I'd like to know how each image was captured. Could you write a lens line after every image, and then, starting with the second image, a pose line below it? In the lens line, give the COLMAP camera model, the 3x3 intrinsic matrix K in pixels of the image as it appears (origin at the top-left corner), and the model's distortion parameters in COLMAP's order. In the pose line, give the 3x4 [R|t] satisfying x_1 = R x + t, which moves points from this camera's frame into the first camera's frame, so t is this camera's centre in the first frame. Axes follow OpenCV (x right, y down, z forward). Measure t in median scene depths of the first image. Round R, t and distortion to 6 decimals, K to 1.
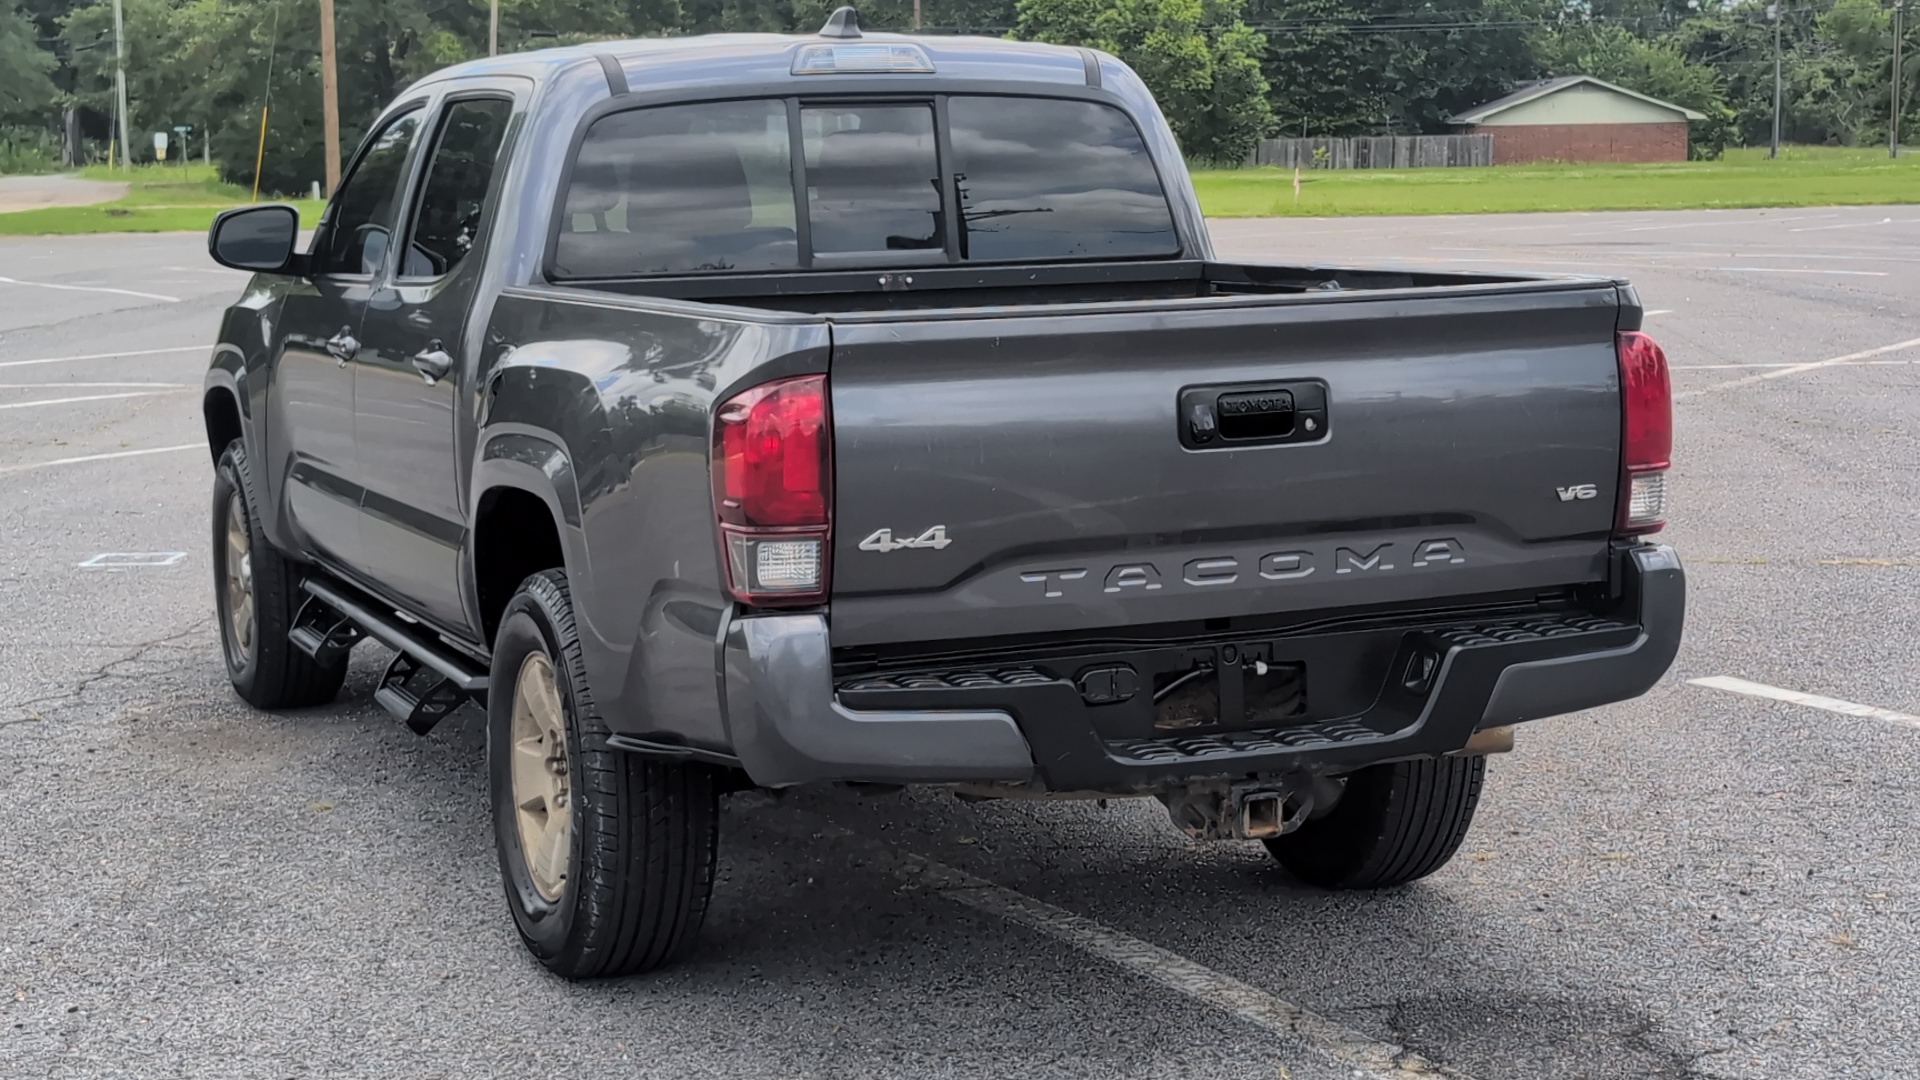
lens RADIAL K [[3183.9, 0, 966.1], [0, 3183.9, 541.9], [0, 0, 1]] dist [0.062652, 0.000000]
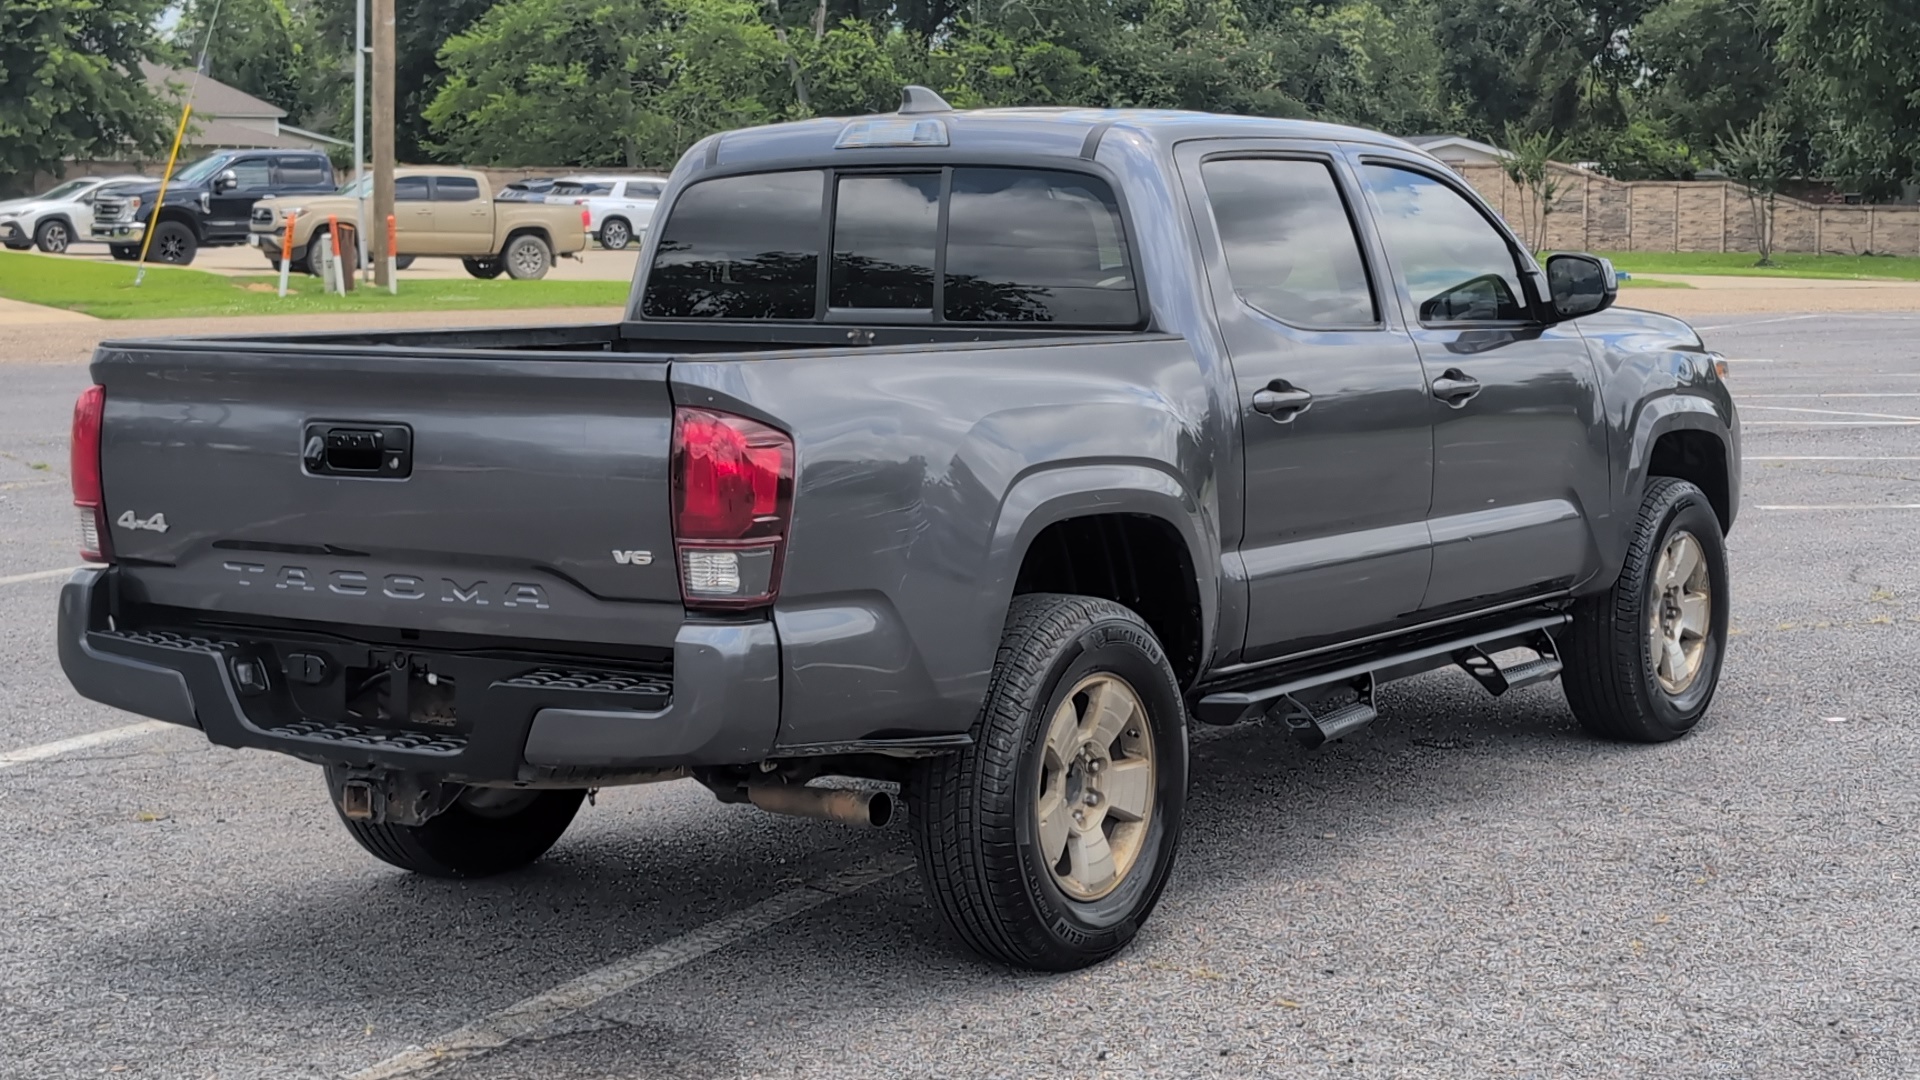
lens RADIAL K [[3183.9, 0, 966.1], [0, 3183.9, 540.0], [0, 0, 1]] dist [0.062652, 0.000000]
pose [[0.572838, 0.103062, -0.813163, 1.097411], [-0.113227, 0.992502, 0.046028, -0.081239], [0.811810, 0.065705, 0.580213, 0.484471]]
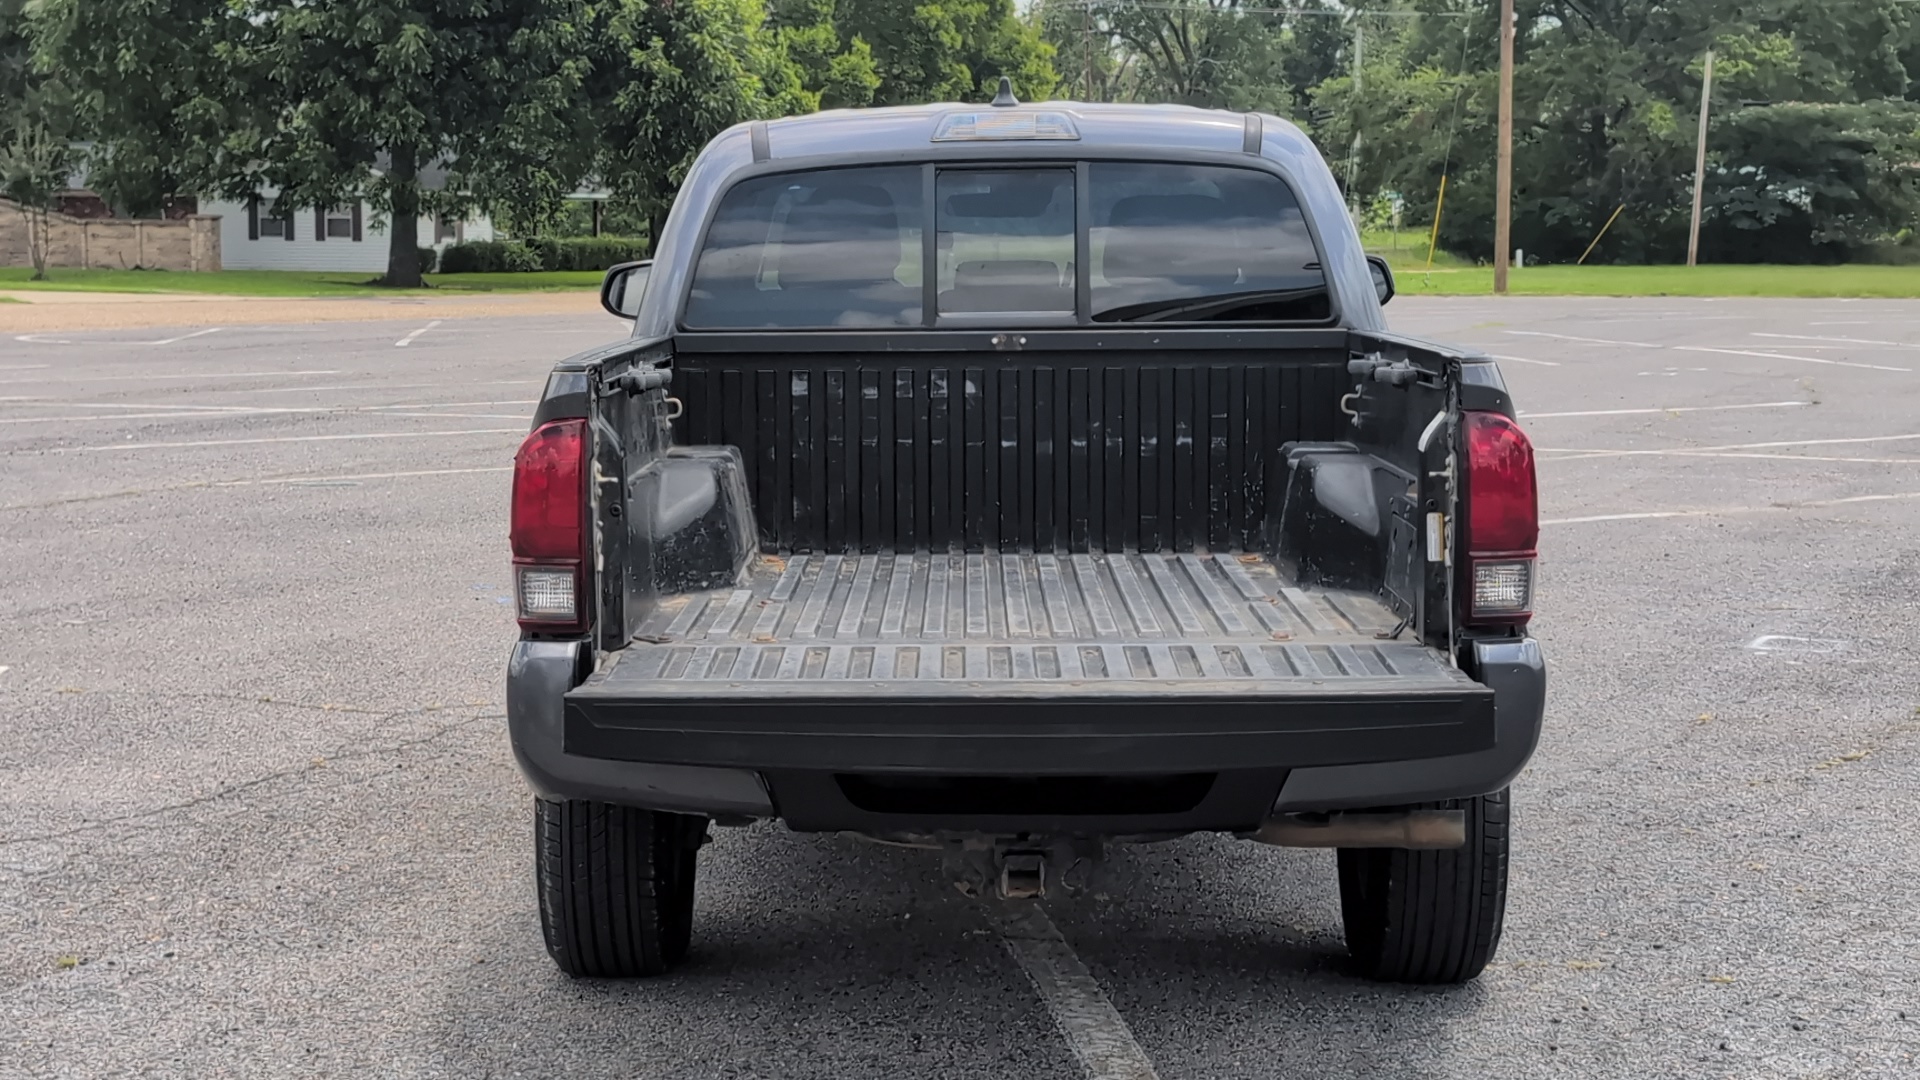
lens RADIAL K [[3183.9, 0, 918.9], [0, 3183.9, 592.2], [0, 0, 1]] dist [0.062652, 0.000000]
pose [[0.920786, 0.061183, -0.385240, 0.429143], [-0.063472, 0.997961, 0.006786, -0.007851], [0.384870, 0.018204, 0.922791, 0.051267]]
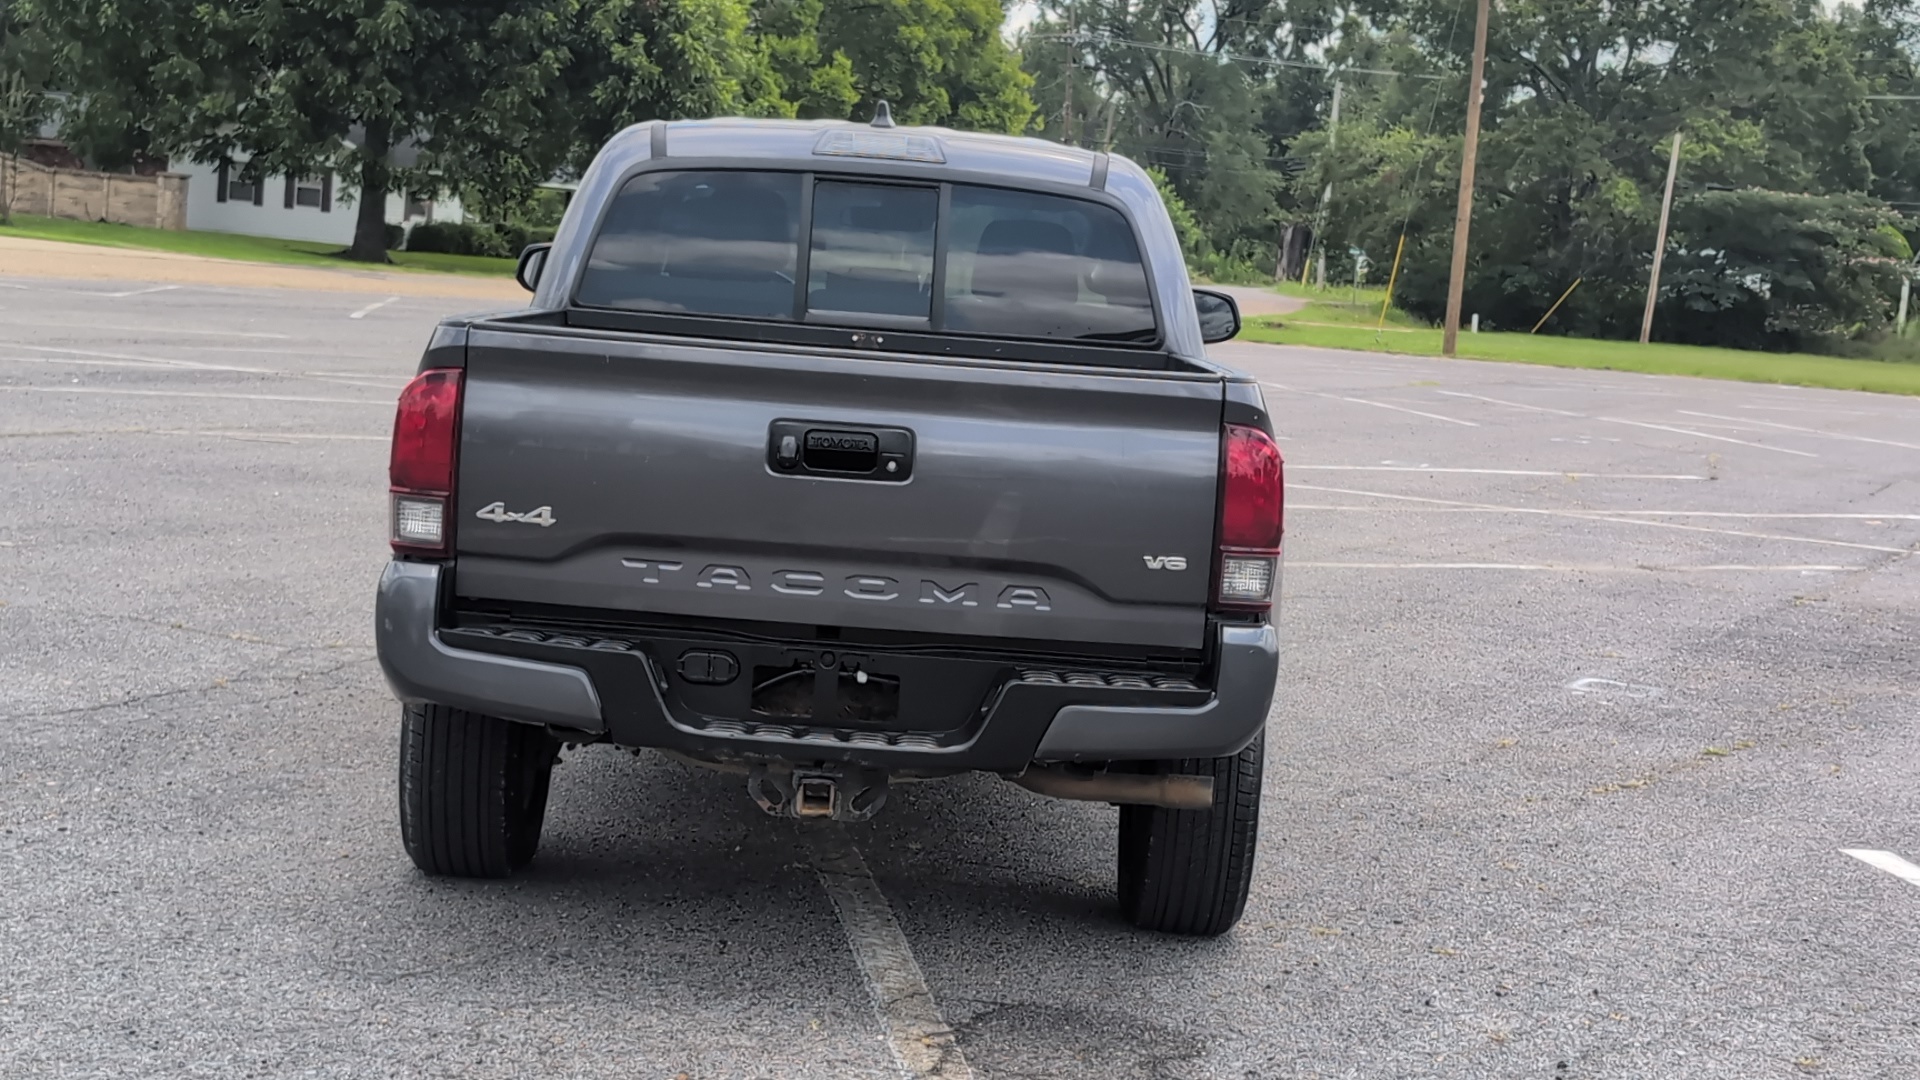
lens RADIAL K [[3183.9, 0, 947.5], [0, 3183.9, 589.7], [0, 0, 1]] dist [0.062652, 0.000000]
pose [[0.923195, 0.129982, -0.361685, 0.522967], [-0.140438, 0.990086, -0.002650, 0.007140], [0.357755, 0.053241, 0.932297, -0.060034]]
